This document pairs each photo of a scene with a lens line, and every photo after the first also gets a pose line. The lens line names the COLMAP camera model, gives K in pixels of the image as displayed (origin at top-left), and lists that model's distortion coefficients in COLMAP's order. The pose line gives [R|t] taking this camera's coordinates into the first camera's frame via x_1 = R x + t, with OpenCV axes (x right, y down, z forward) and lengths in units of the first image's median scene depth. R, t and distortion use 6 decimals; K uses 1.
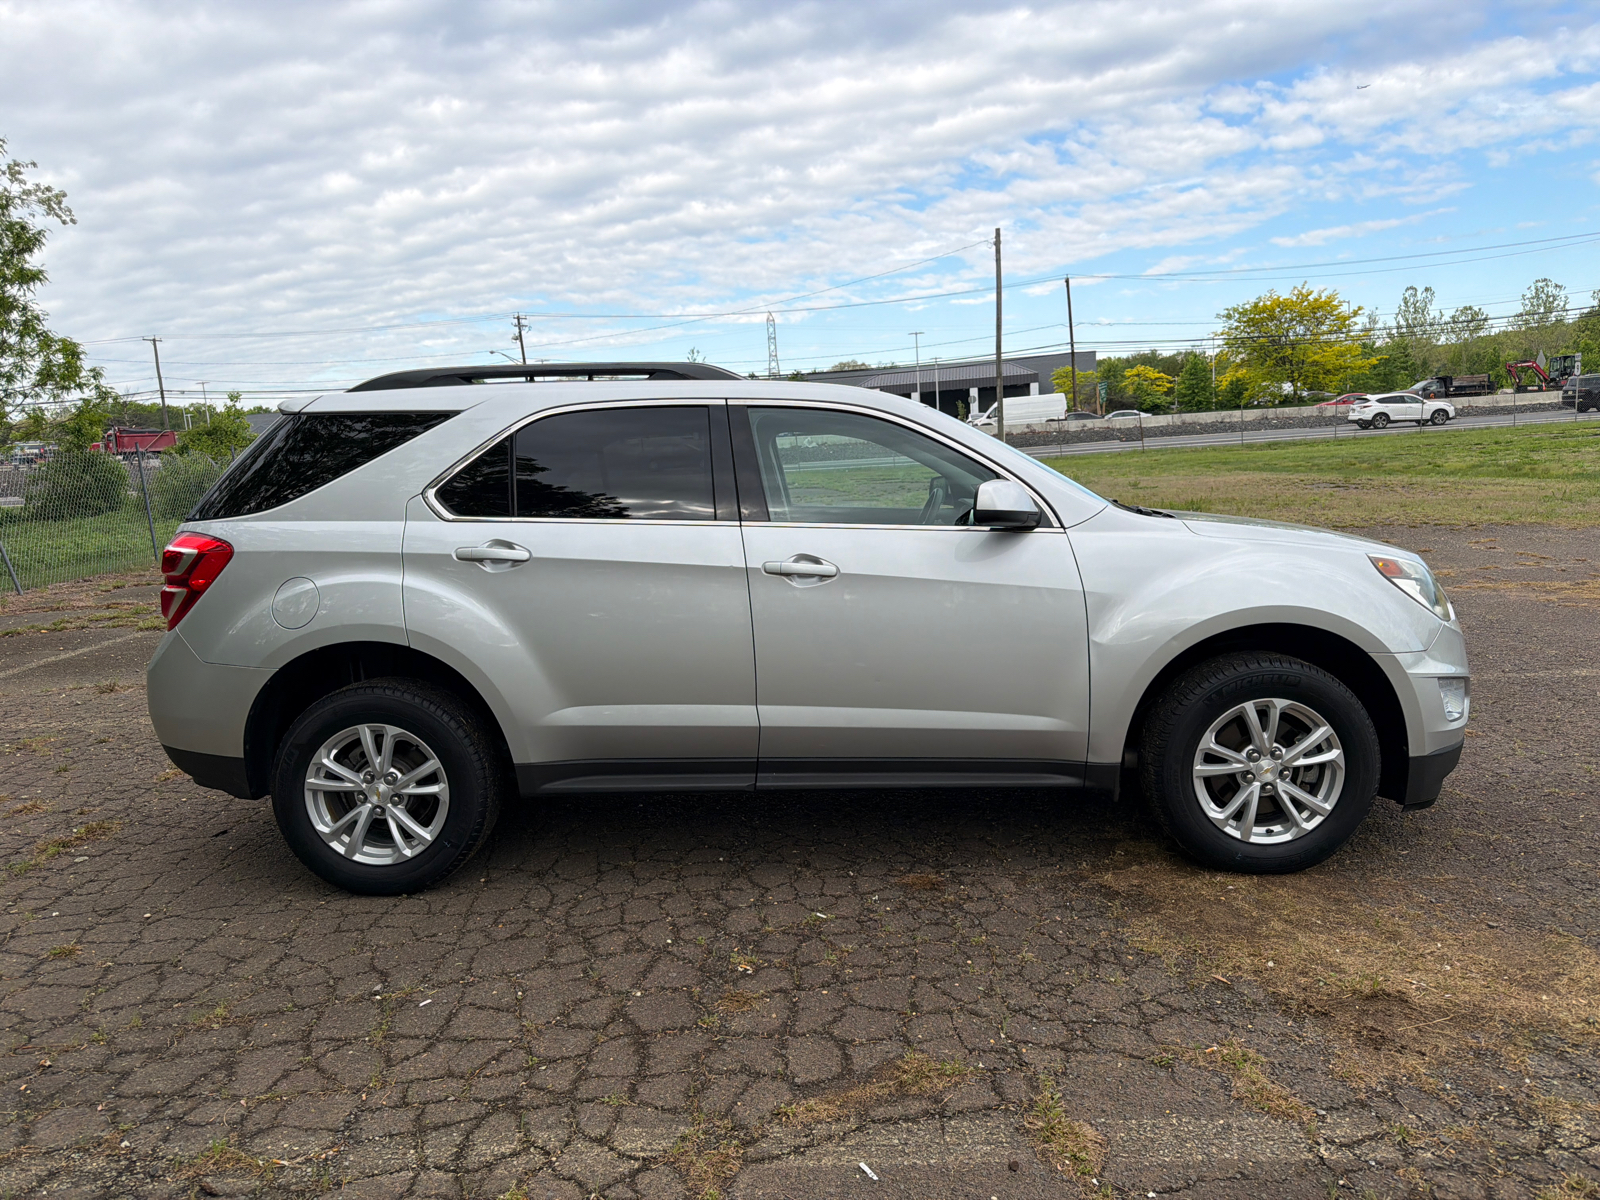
lens RADIAL K [[1145.0, 0, 804.6], [0, 1145.0, 606.7], [0, 0, 1]] dist [0.022579, -0.012707]
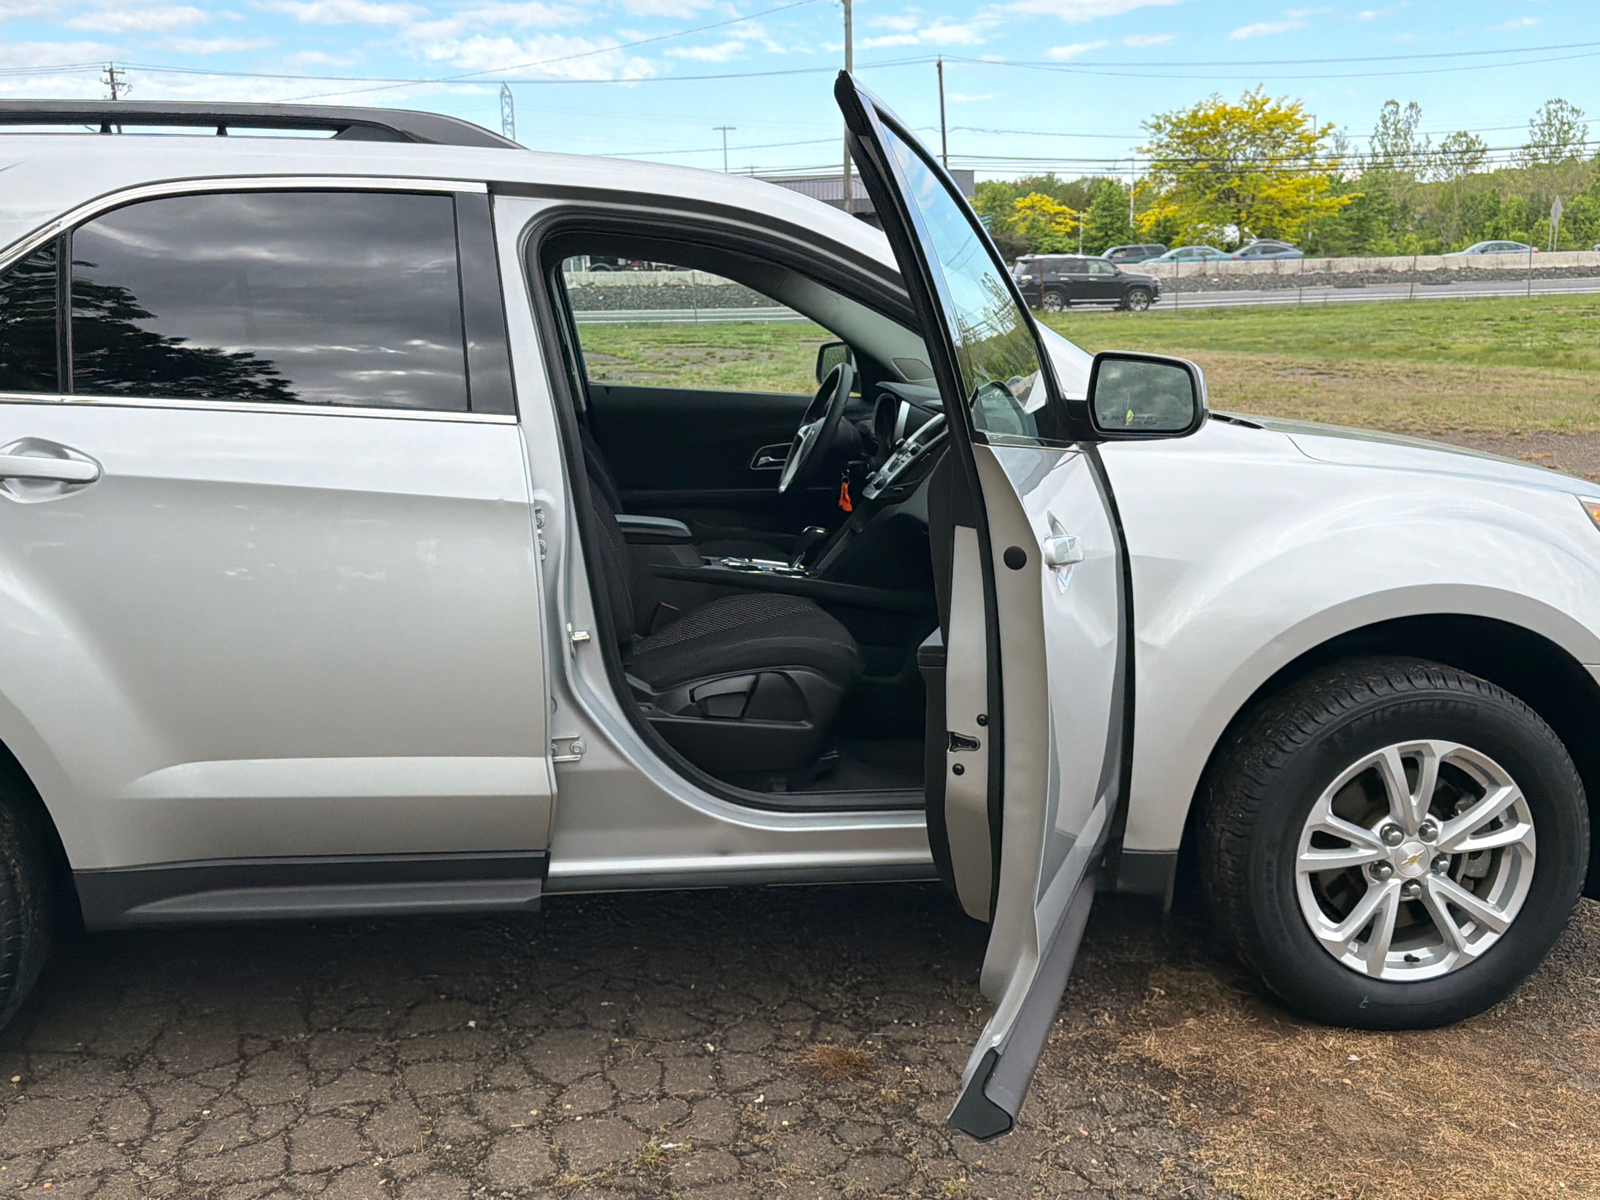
lens RADIAL K [[1624.3, 0, 809.2], [0, 1624.3, 626.4], [0, 0, 1]] dist [0.026560, 0.000000]
pose [[0.987926, 0.004649, 0.154859, -0.036363], [-0.014231, 0.998047, 0.060822, -0.023864], [-0.154274, -0.062292, 0.986062, 0.216756]]
